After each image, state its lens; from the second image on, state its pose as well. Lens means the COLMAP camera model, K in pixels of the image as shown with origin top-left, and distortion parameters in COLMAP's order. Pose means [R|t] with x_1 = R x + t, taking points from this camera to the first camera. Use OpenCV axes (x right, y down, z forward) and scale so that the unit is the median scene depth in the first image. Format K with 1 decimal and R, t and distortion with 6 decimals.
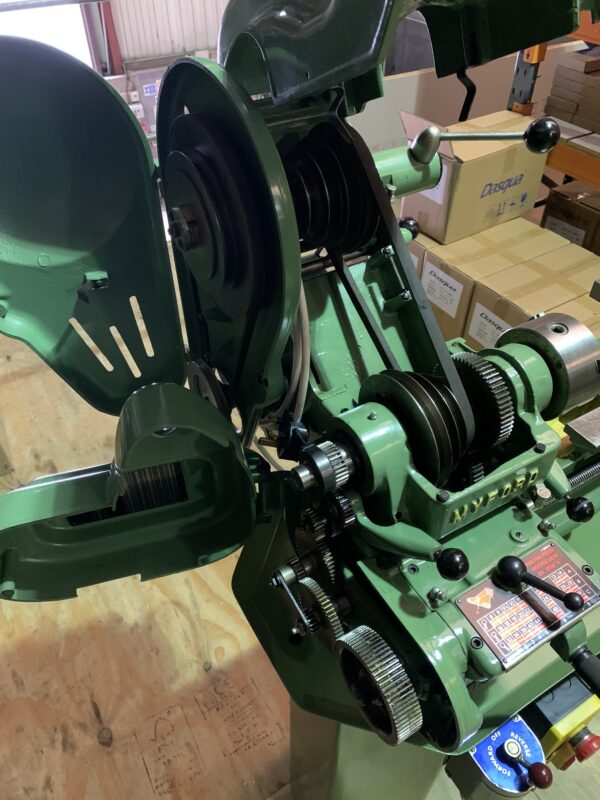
lens RADIAL K [[619.0, 0, 309.4], [0, 619.0, 402.1], [0, 0, 1]] dist [0.012024, -0.005813]
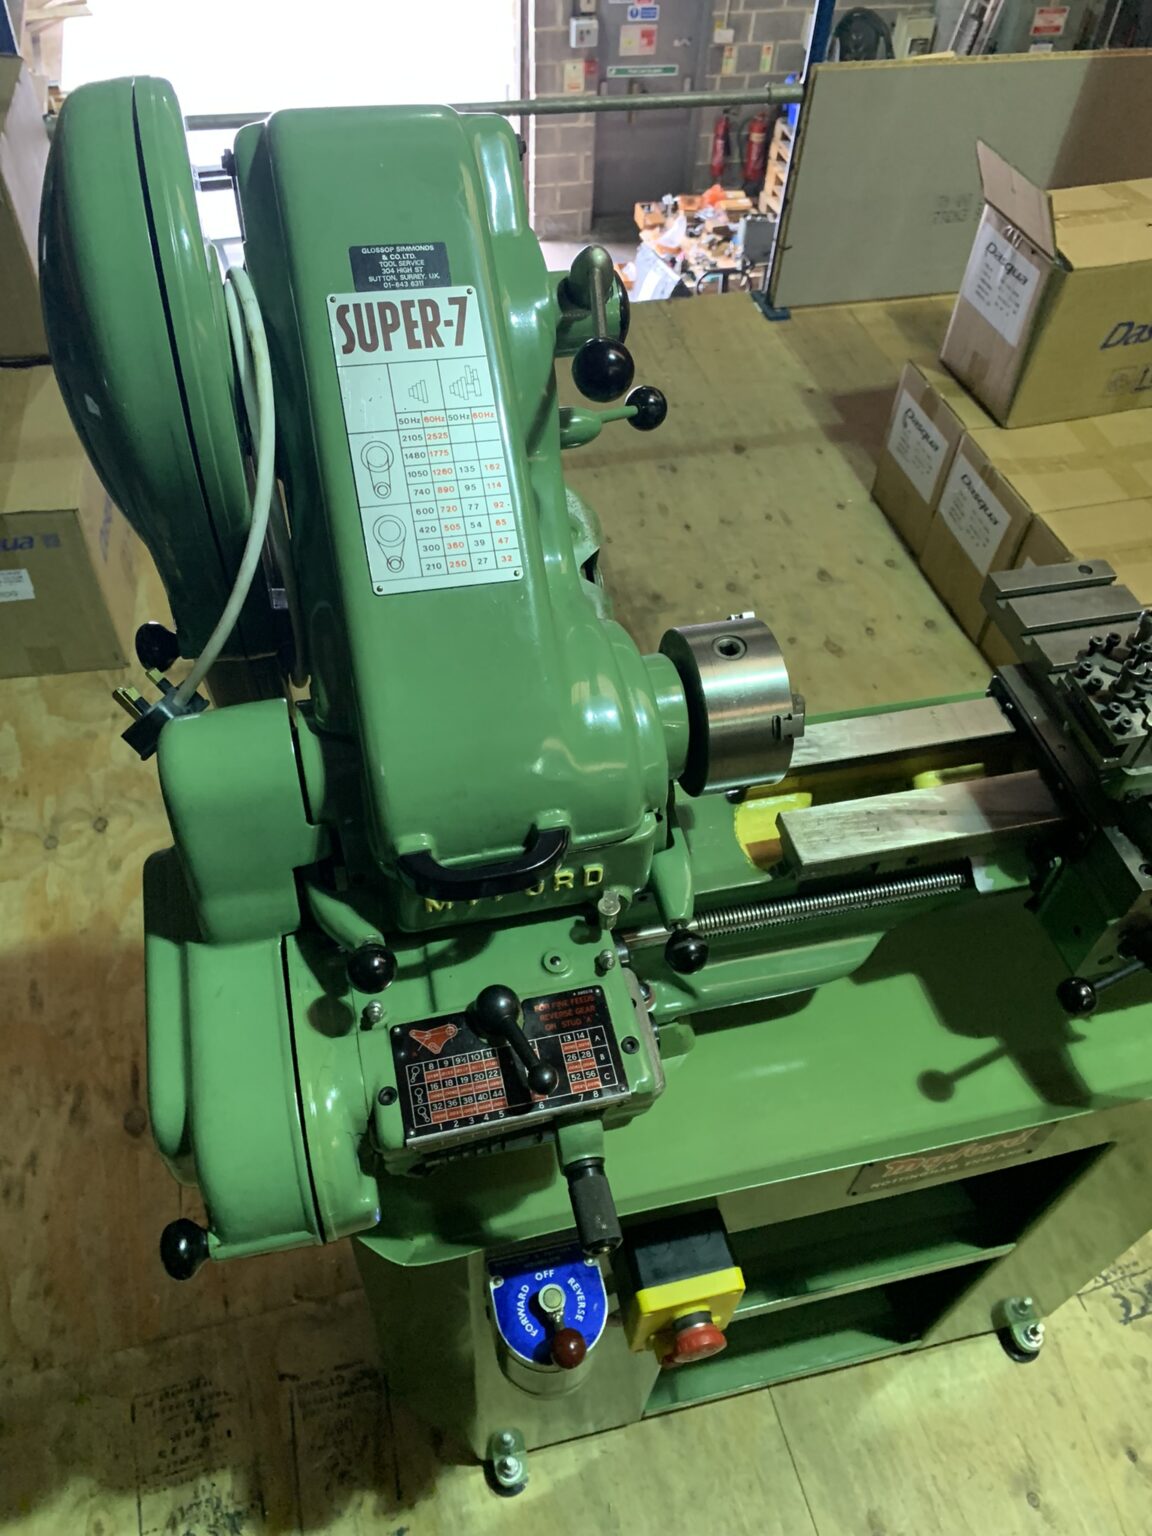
lens RADIAL K [[1193.7, 0, 594.5], [0, 1193.7, 776.2], [0, 0, 1]] dist [0.005395, -0.002863]
pose [[0.955652, 0.250410, -0.154999, 0.192394], [-0.232068, 0.964354, 0.127147, -0.045136], [0.181312, -0.085538, 0.979699, -0.046892]]
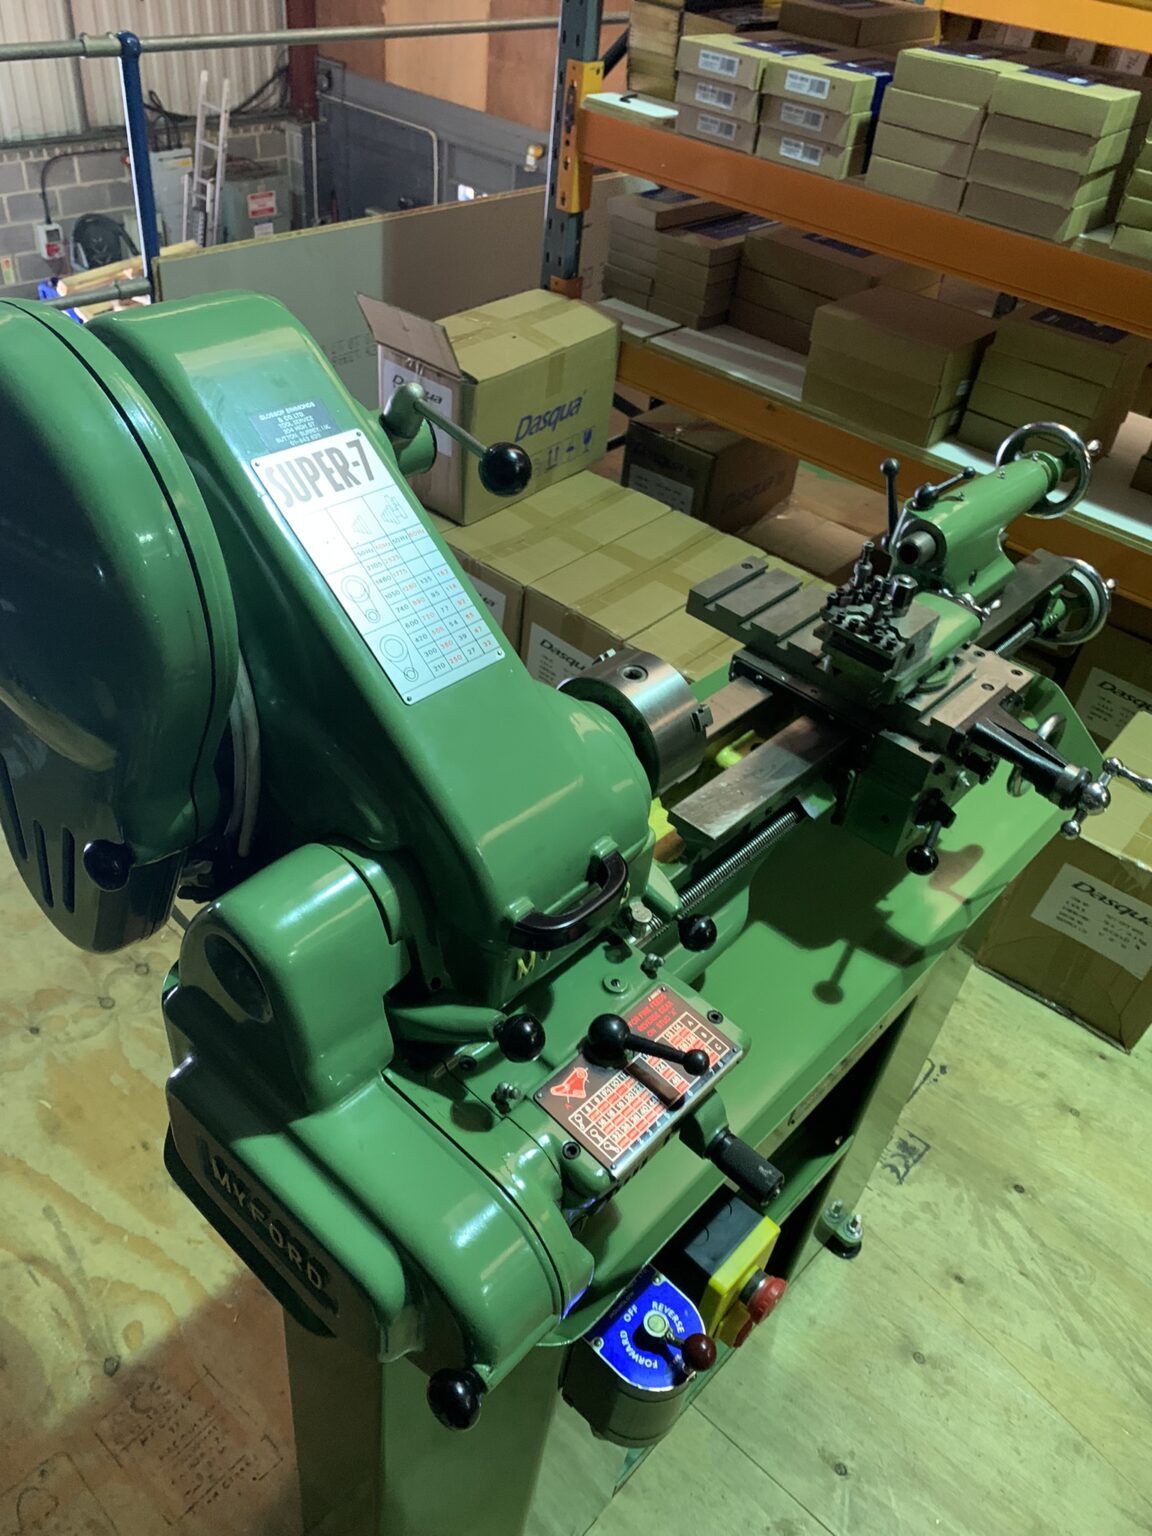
lens RADIAL K [[1183.0, 0, 577.4], [0, 1183.0, 761.0], [0, 0, 1]] dist [0.033659, -0.051172]
pose [[0.954516, -0.113961, 0.275522, -0.010061], [0.125815, 0.991721, -0.025680, 0.001242], [-0.270315, 0.059177, 0.960952, -0.087017]]
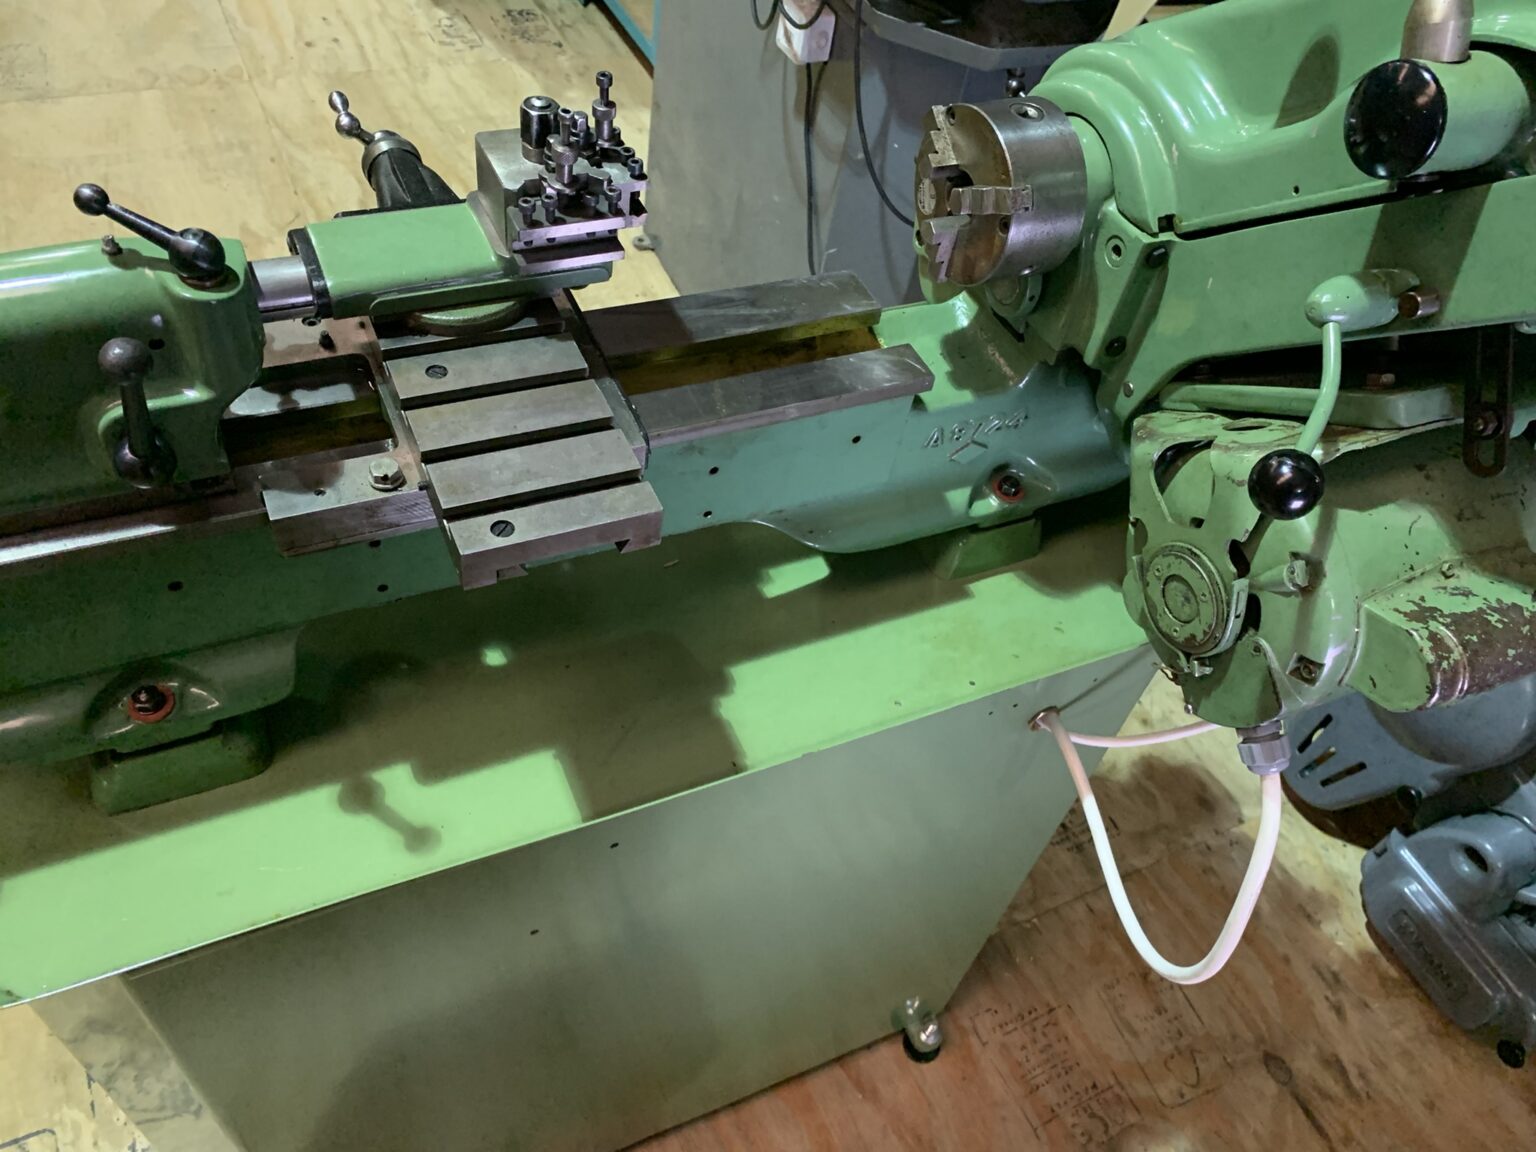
lens RADIAL K [[1198.4, 0, 768.0], [0, 1198.4, 576.0], [0, 0, 1]] dist [-0.005560, -0.001387]
pose [[-0.982894, -0.180132, -0.038355, 0.240267], [-0.033969, -0.027374, 0.999048, -0.497709], [-0.181010, 0.983262, 0.020787, 0.579584]]
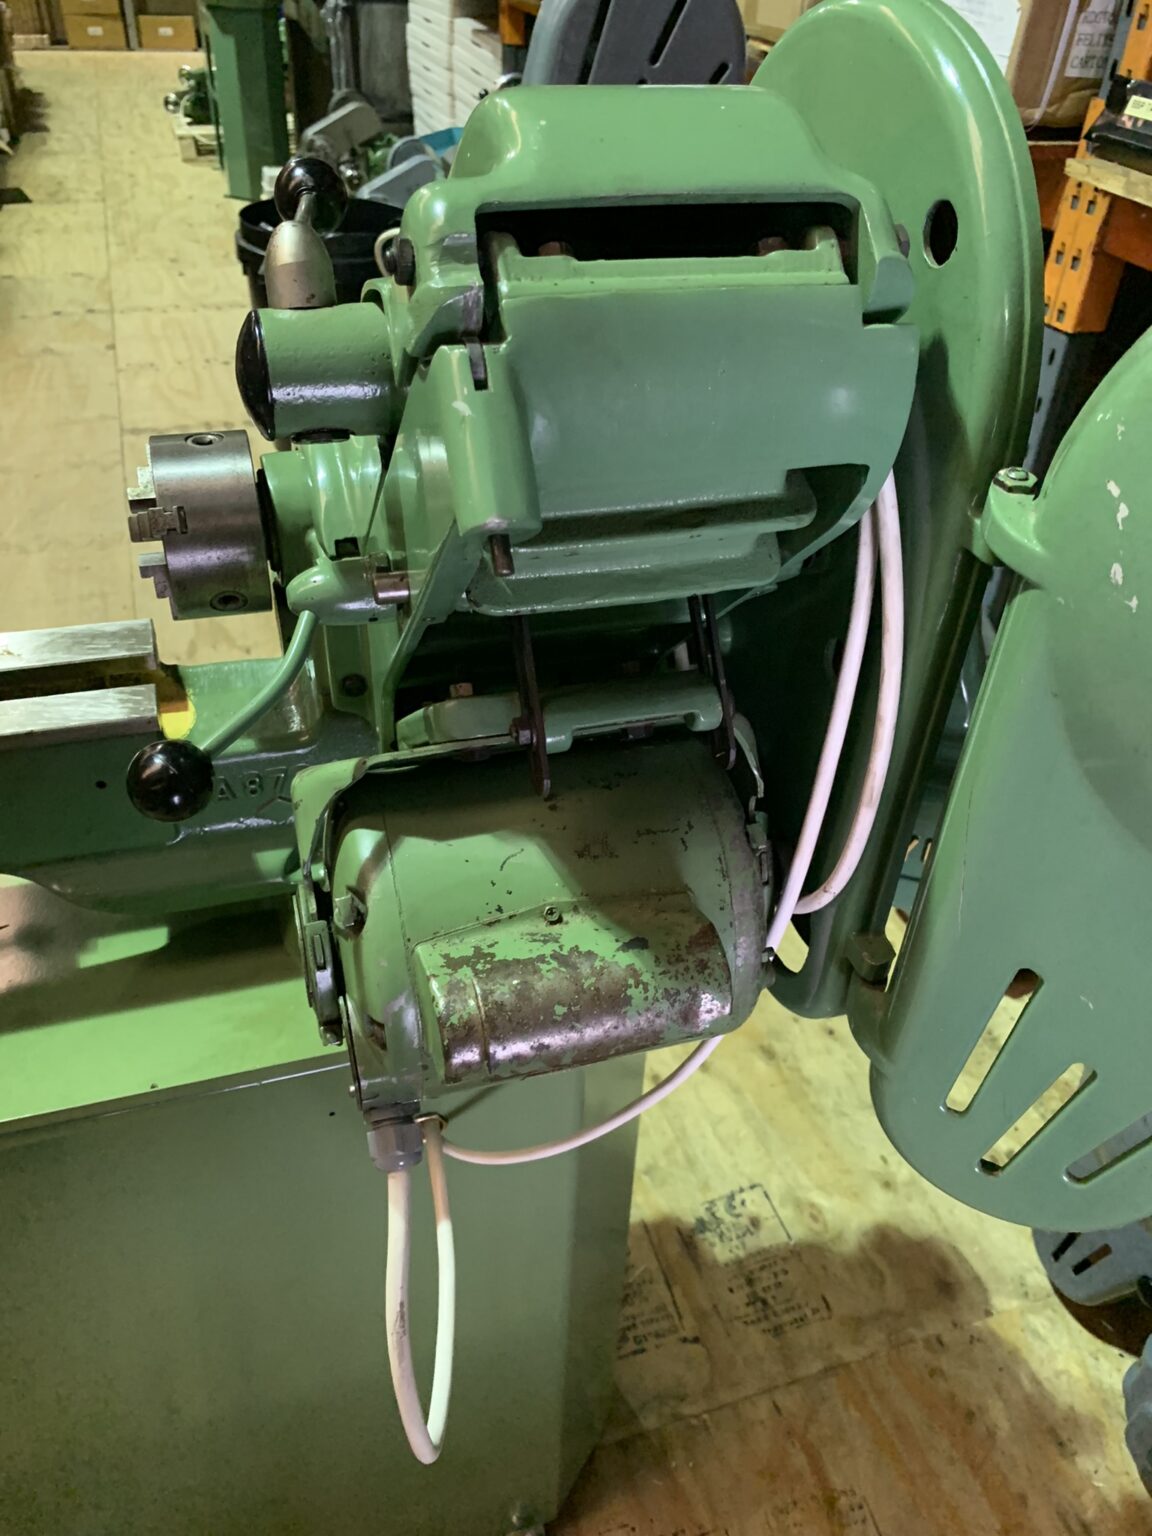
lens RADIAL K [[1203.1, 0, 583.8], [0, 1203.1, 780.2], [0, 0, 1]] dist [0.006398, 0.009520]
pose [[-0.969607, -0.186570, 0.158282, -0.062481], [0.123673, 0.184461, 0.975028, -0.433673], [-0.211108, 0.964969, -0.155781, 0.558208]]
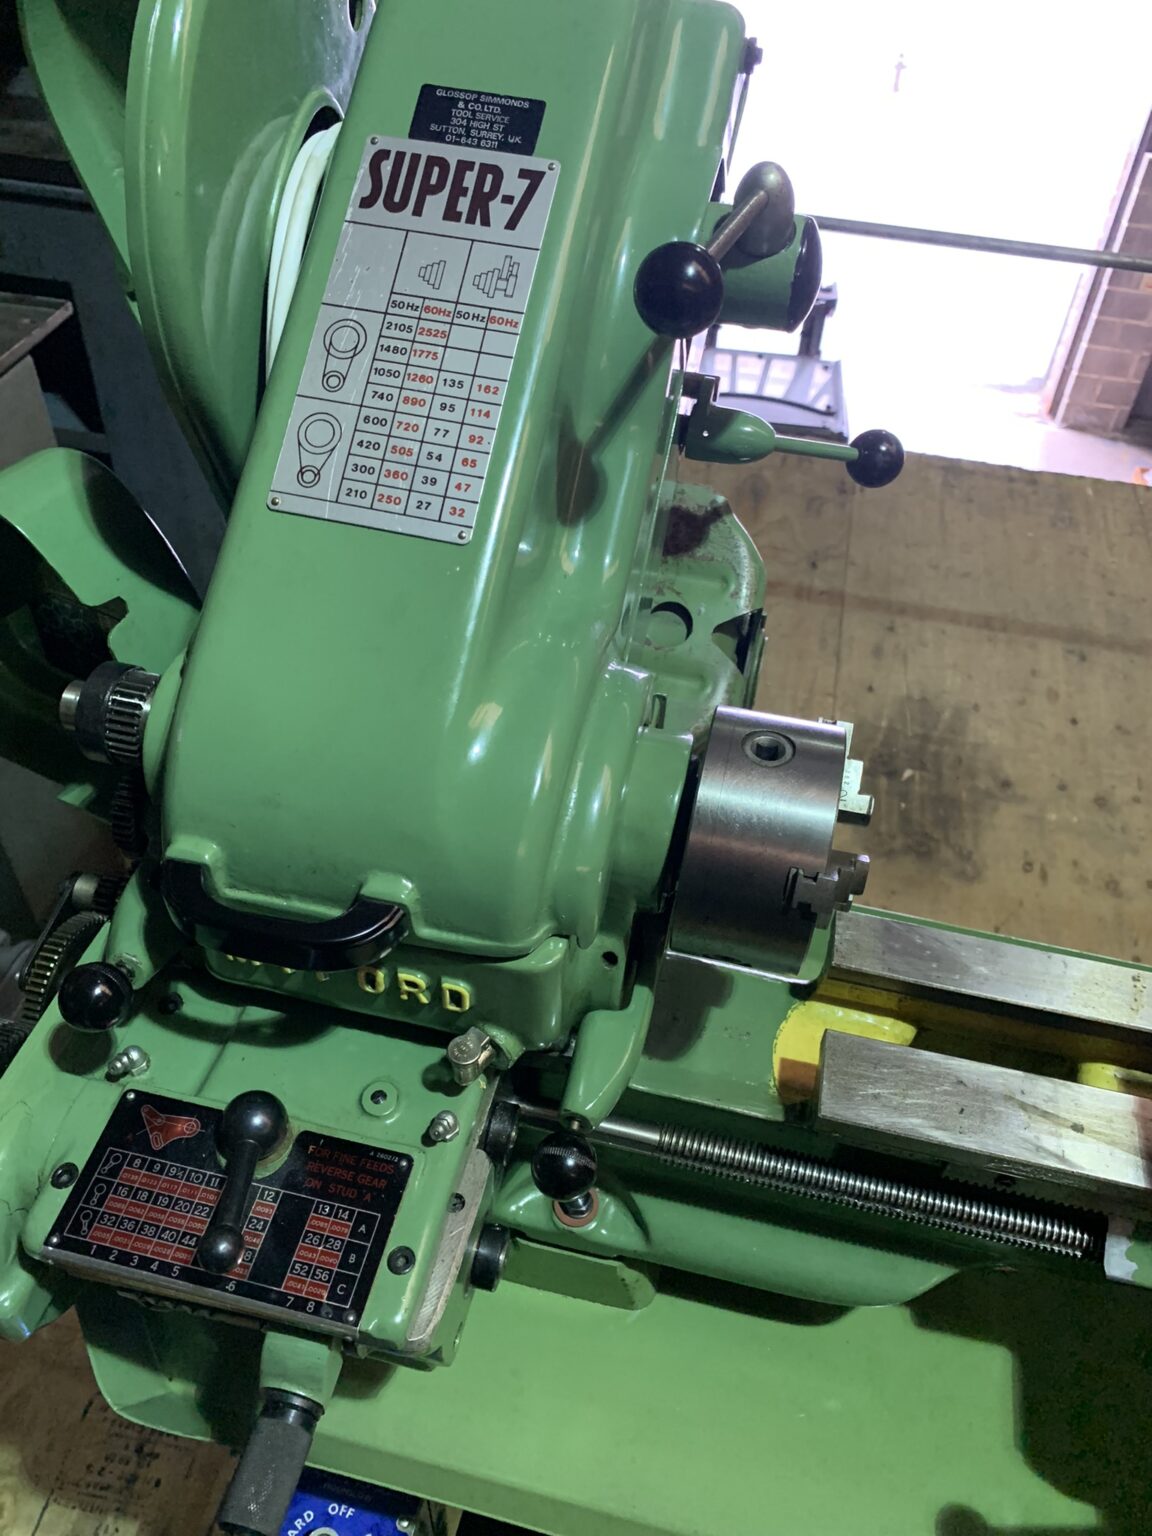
lens RADIAL K [[1198.4, 0, 589.0], [0, 1198.4, 765.0], [0, 0, 1]] dist [-0.005560, -0.001387]
pose [[0.720249, 0.501779, -0.479018, 0.270334], [-0.502467, 0.853434, 0.138480, -0.061643], [0.478297, 0.140951, 0.866813, 0.124737]]
